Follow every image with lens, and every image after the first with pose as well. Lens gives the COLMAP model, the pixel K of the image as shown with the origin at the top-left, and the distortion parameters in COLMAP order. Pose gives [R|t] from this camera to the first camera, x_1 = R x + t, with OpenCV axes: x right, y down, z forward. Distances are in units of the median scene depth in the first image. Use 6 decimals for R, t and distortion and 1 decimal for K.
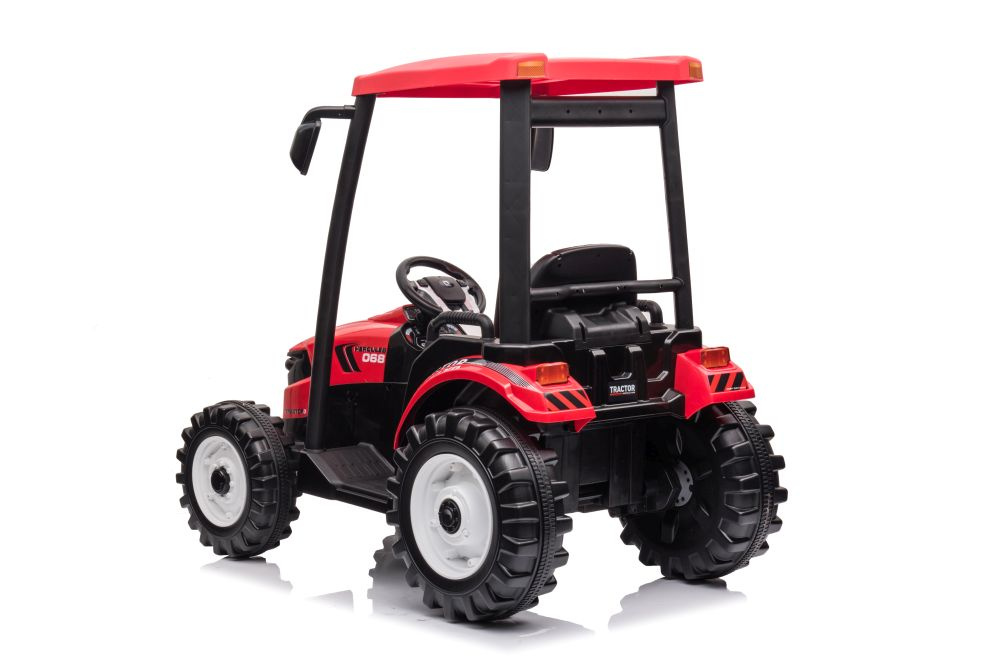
lens RADIAL K [[1905.1, 0, 500.0], [0, 1905.1, 333.5], [0, 0, 1]] dist [-0.050479, -0.016998]
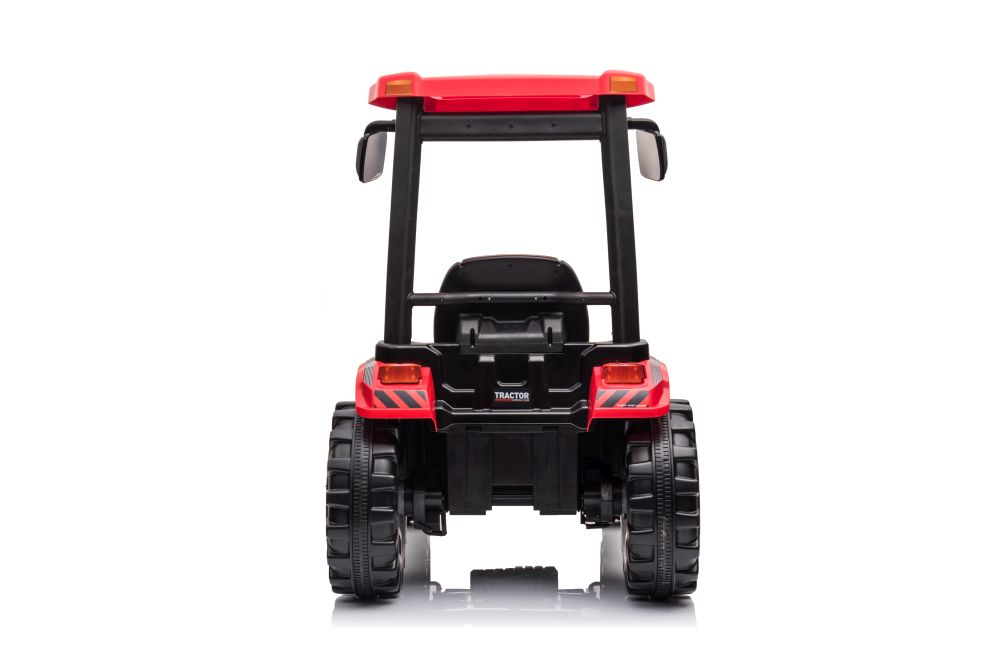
lens RADIAL K [[1867.3, 0, 500.0], [0, 1867.3, 333.5], [0, 0, 1]] dist [0.001392, -0.007973]
pose [[0.819519, 0.067458, -0.569067, 0.631274], [-0.062303, 0.997649, 0.028540, -0.032892], [0.569655, 0.012065, 0.821796, 0.164671]]
